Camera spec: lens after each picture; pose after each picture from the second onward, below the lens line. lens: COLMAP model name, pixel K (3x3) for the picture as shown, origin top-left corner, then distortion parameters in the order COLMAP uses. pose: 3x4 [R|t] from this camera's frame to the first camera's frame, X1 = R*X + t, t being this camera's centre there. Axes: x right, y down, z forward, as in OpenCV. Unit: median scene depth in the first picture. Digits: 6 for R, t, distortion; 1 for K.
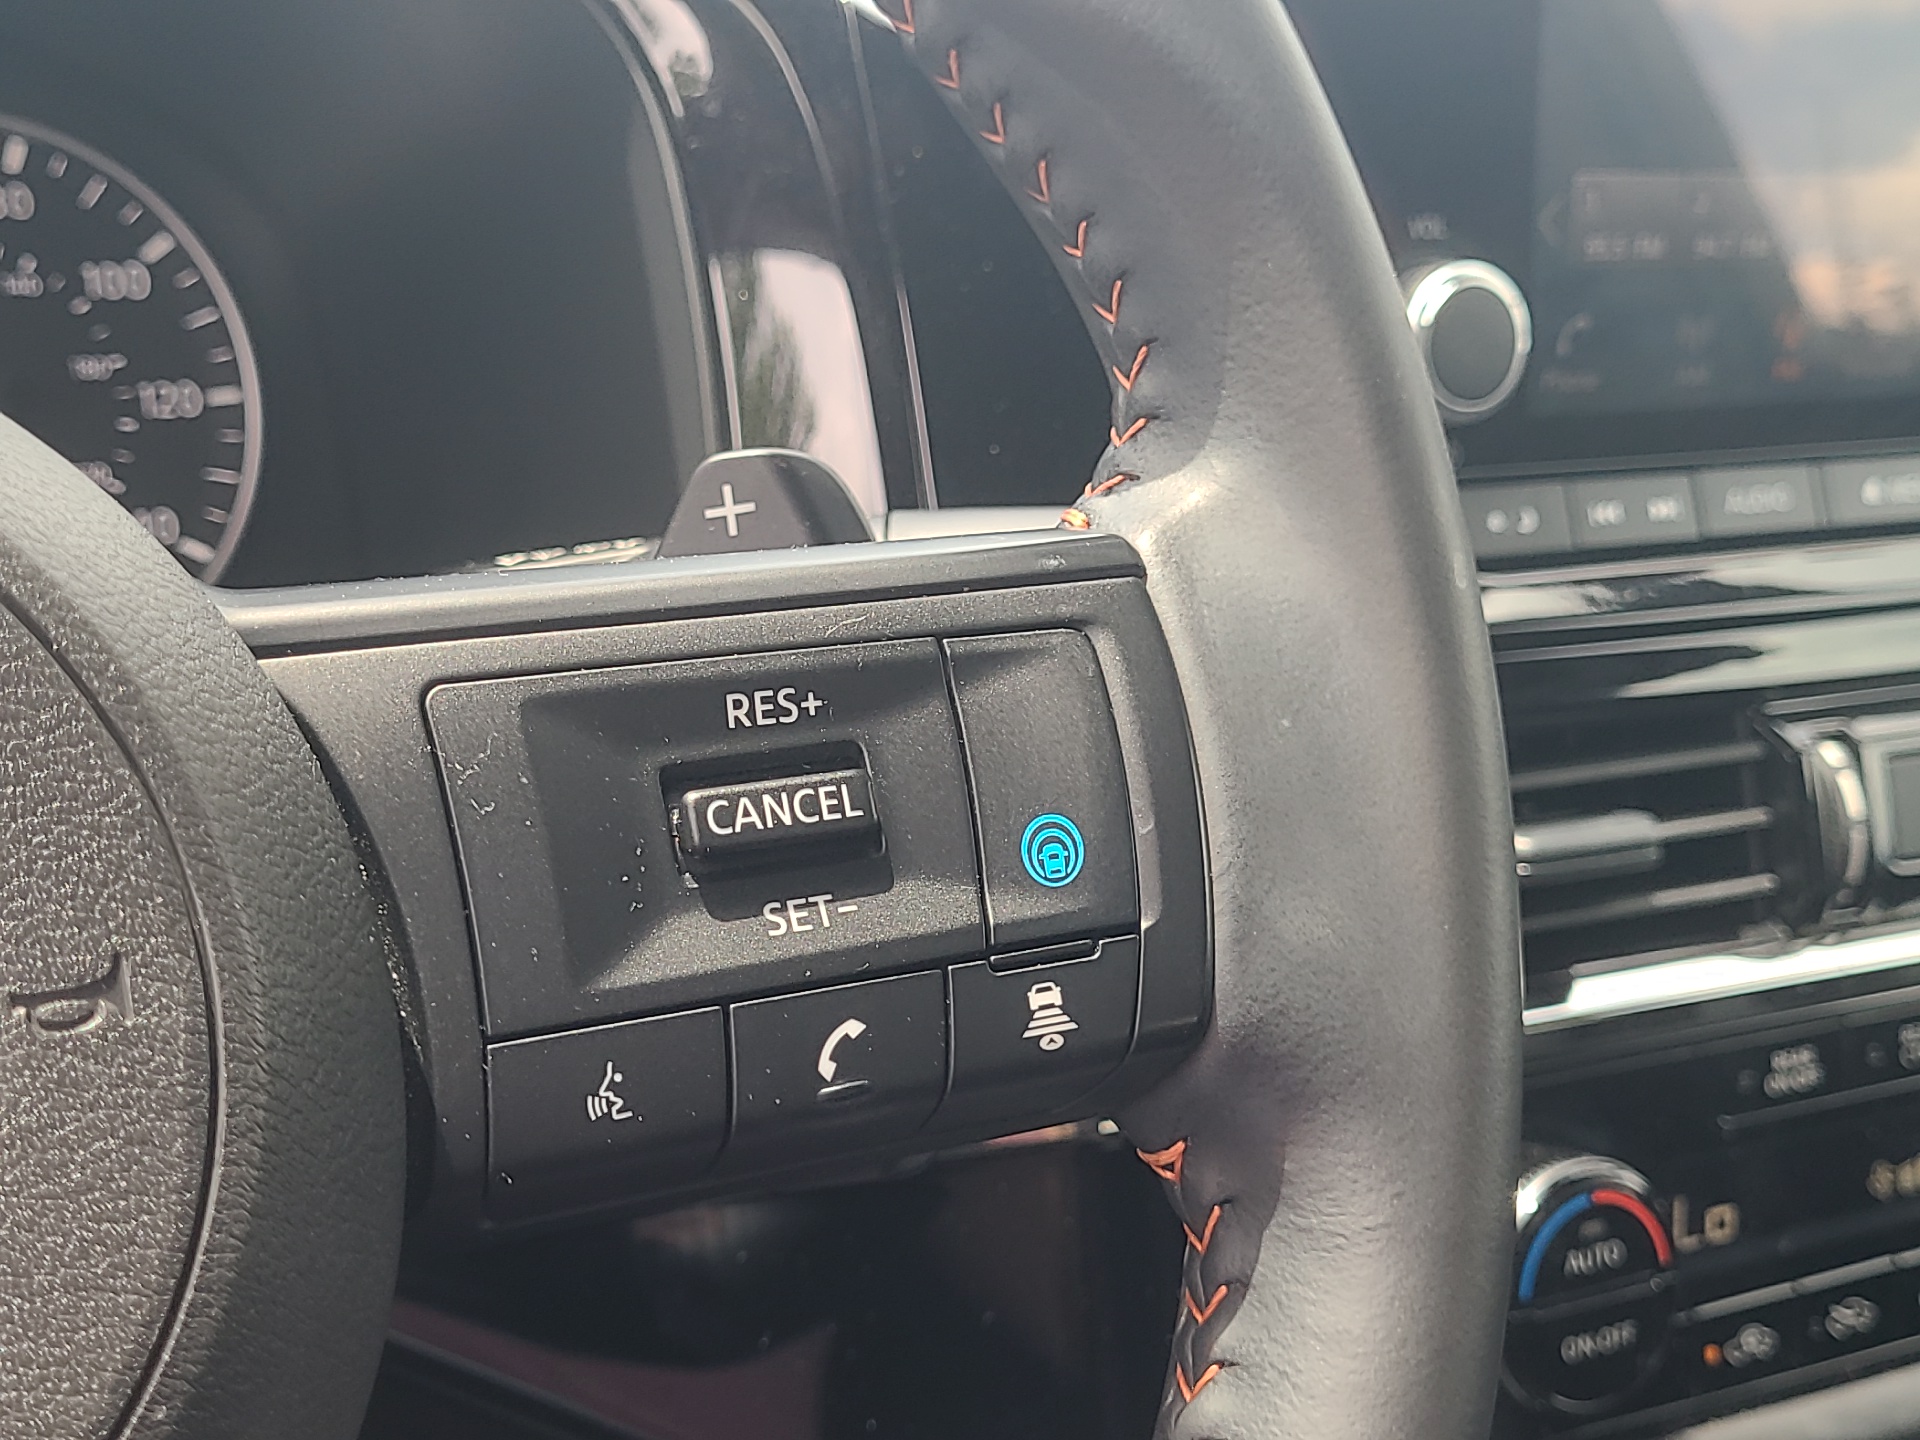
lens RADIAL K [[2945.4, 0, 960.0], [0, 2945.4, 720.0], [0, 0, 1]] dist [0.021249, -0.117280]
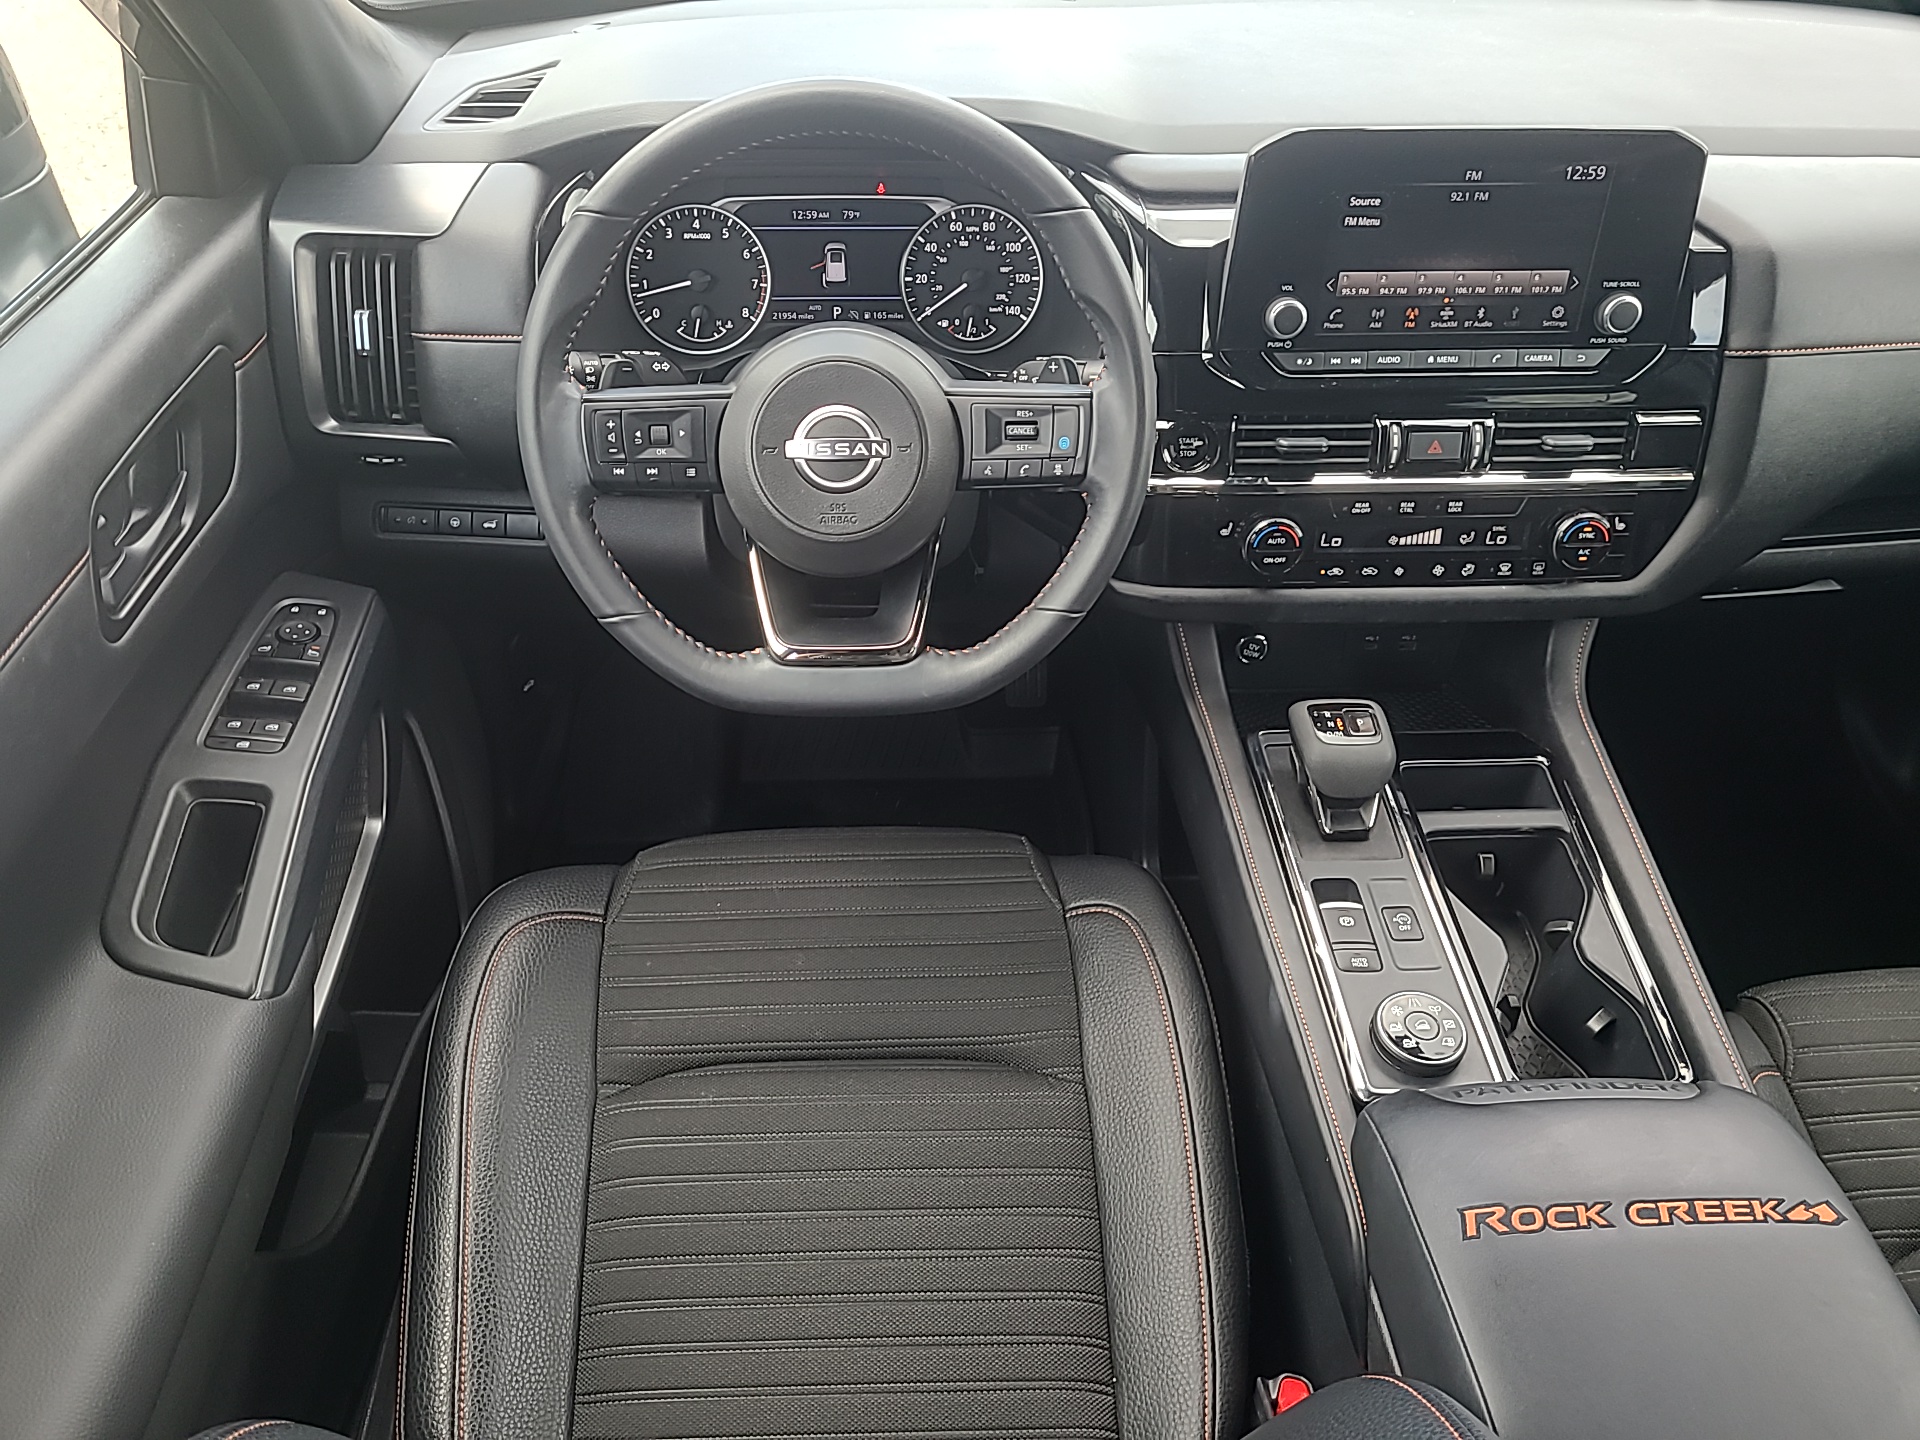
lens RADIAL K [[1453.6, 0, 912.8], [0, 1453.6, 744.8], [0, 0, 1]] dist [0.011232, -0.003012]
pose [[0.881376, 0.246102, -0.403250, 0.646462], [-0.092843, 0.927180, 0.362929, -0.254278], [0.463203, -0.282438, 0.840043, -1.080558]]
